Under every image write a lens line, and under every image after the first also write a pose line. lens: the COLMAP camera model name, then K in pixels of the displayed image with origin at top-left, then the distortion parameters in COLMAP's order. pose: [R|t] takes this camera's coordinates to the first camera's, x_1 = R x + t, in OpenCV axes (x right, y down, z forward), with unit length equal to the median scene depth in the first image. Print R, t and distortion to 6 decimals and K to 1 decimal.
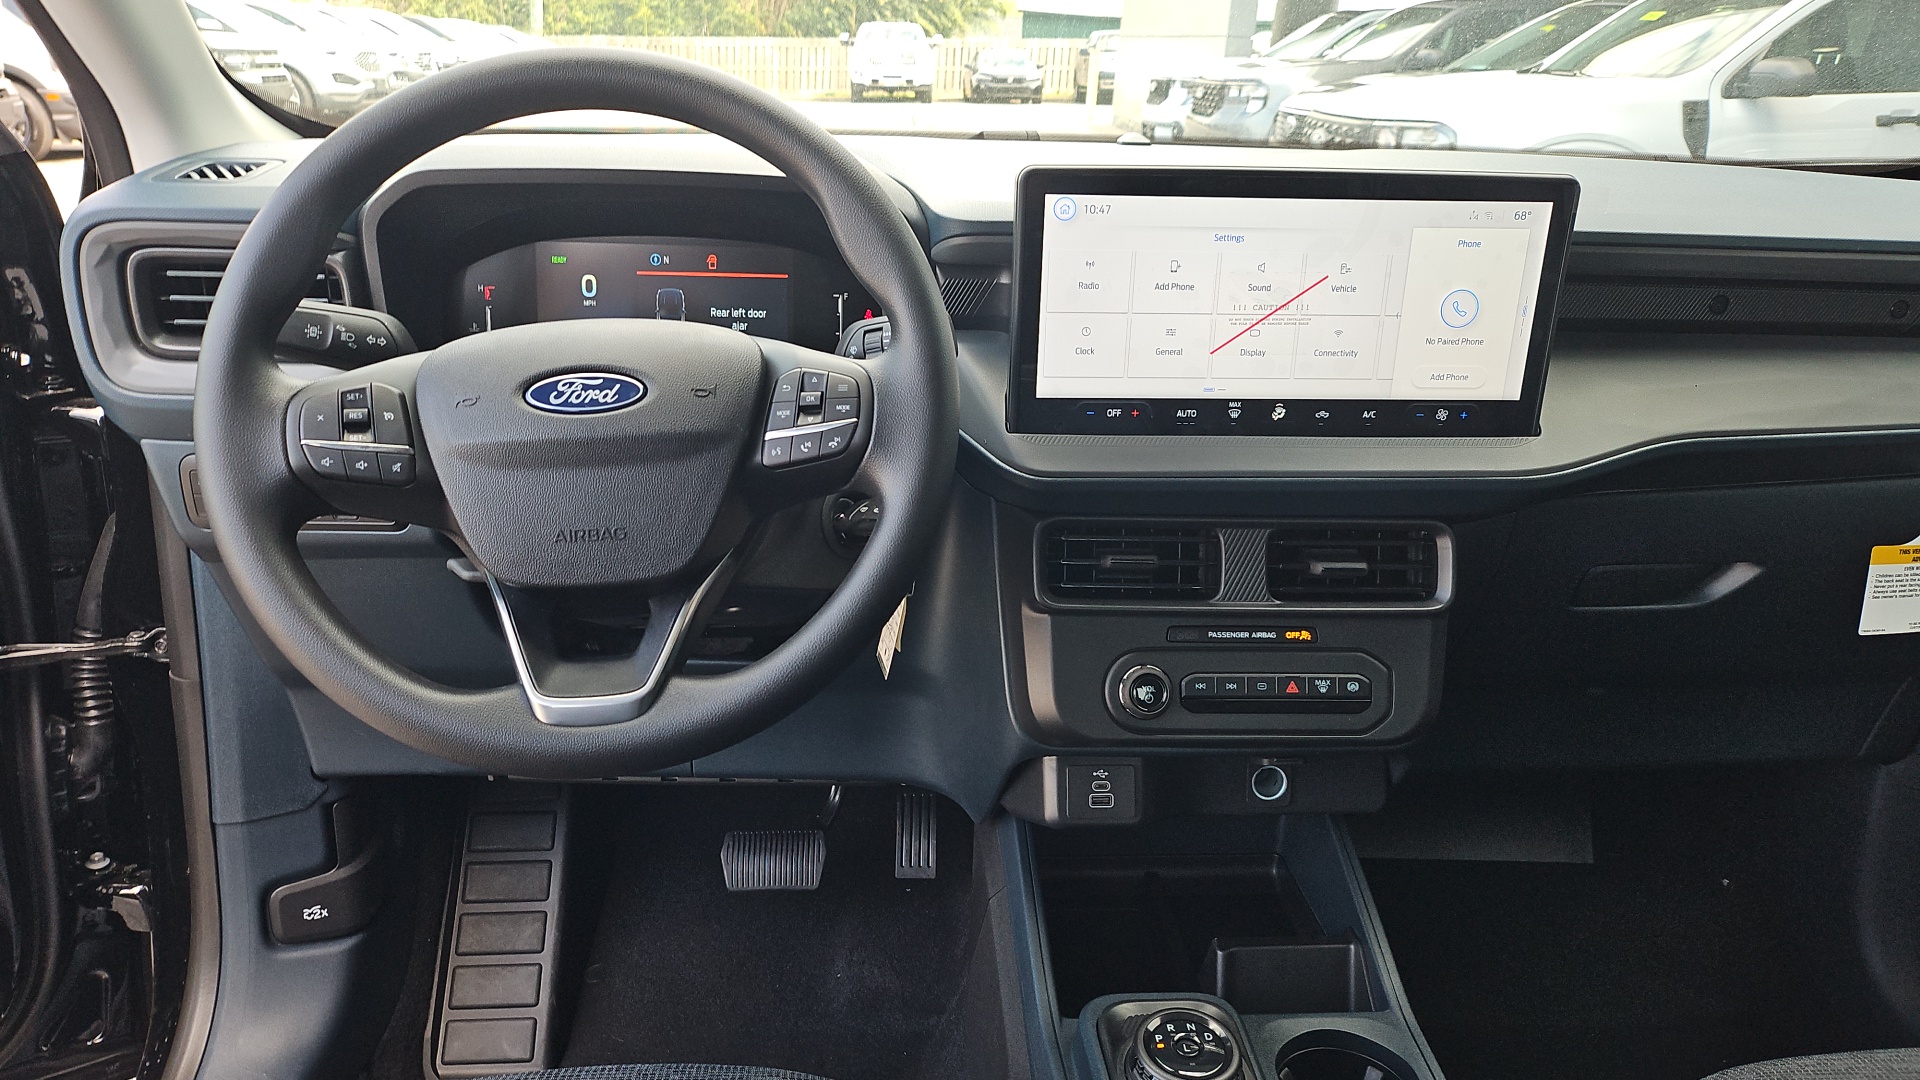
lens RADIAL K [[1391.0, 0, 960.4], [0, 1391.0, 532.7], [0, 0, 1]] dist [0.029374, -0.025426]
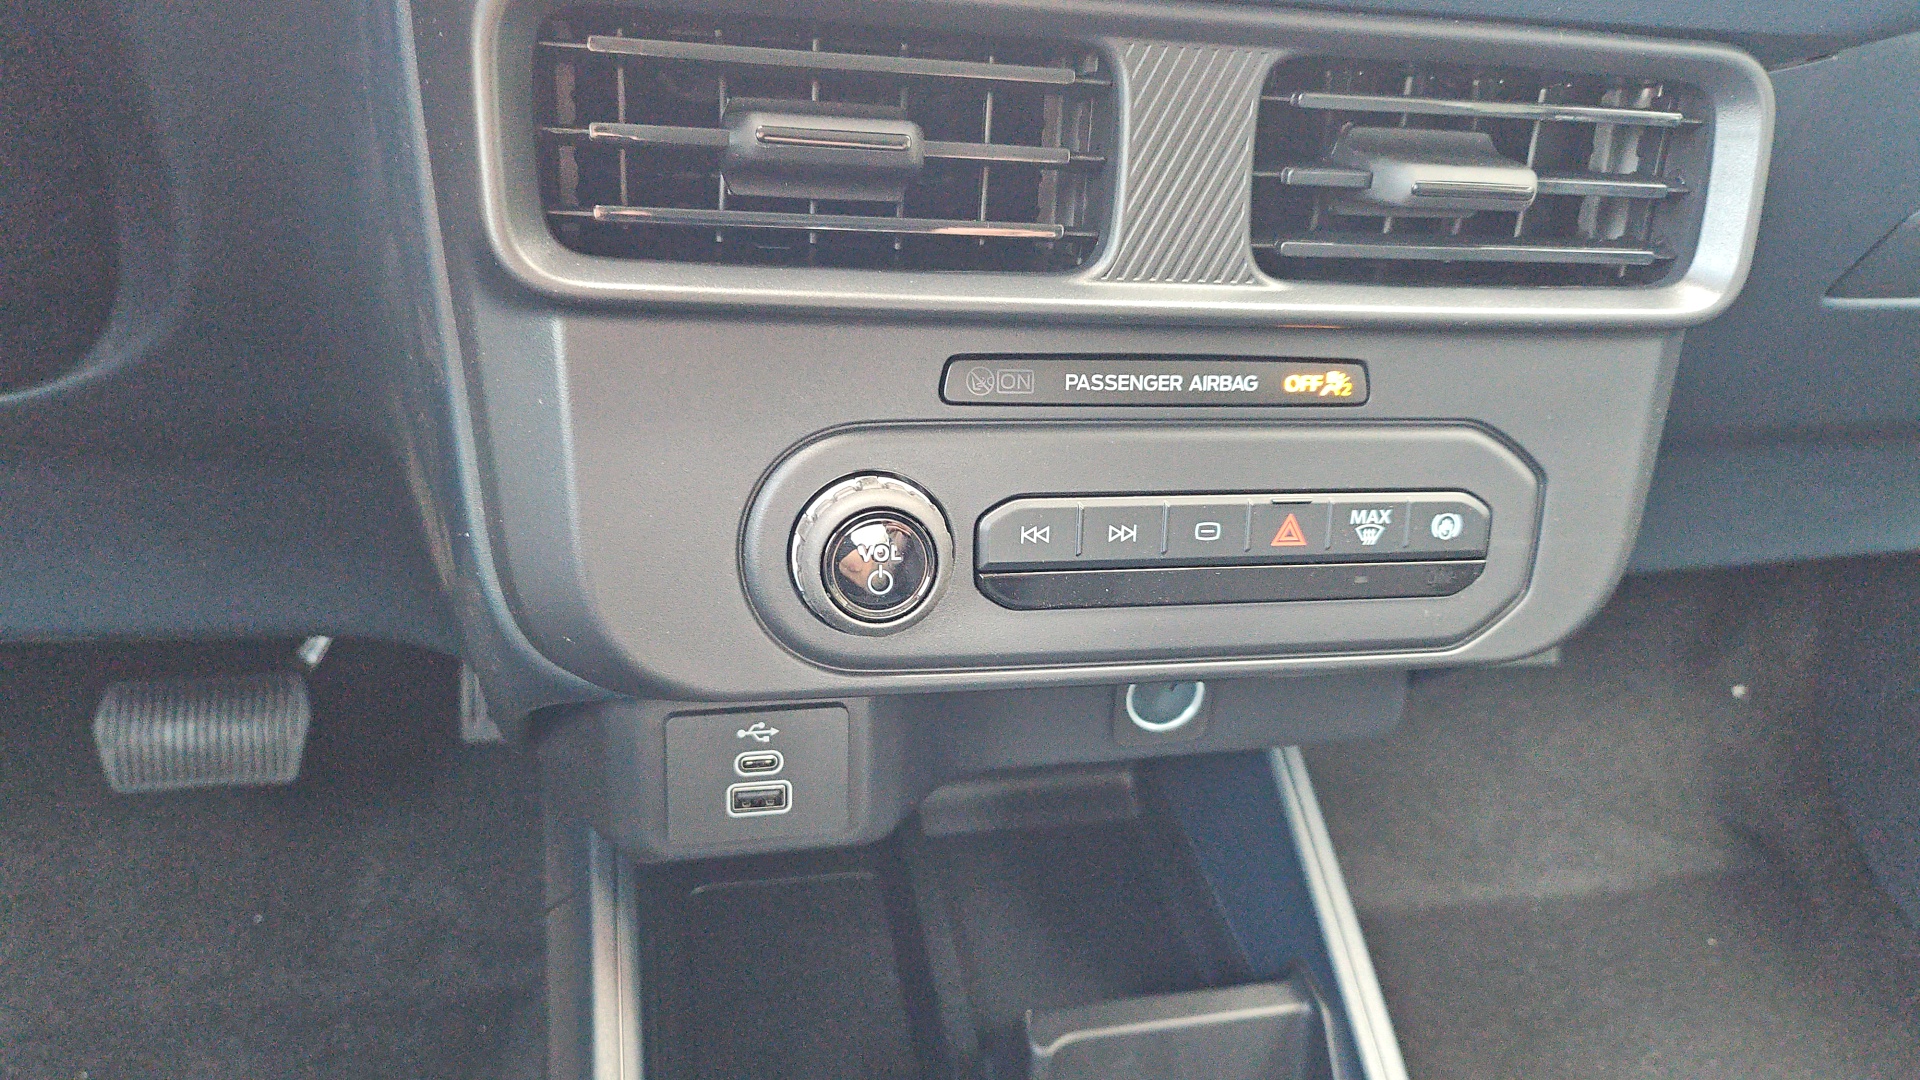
lens RADIAL K [[1391.0, 0, 971.5], [0, 1391.0, 556.5], [0, 0, 1]] dist [0.029374, -0.025426]
pose [[0.985167, -0.012380, 0.171154, 0.098887], [-0.033008, 0.965097, 0.259804, 0.028264], [-0.168396, -0.261599, 0.950373, 0.676619]]
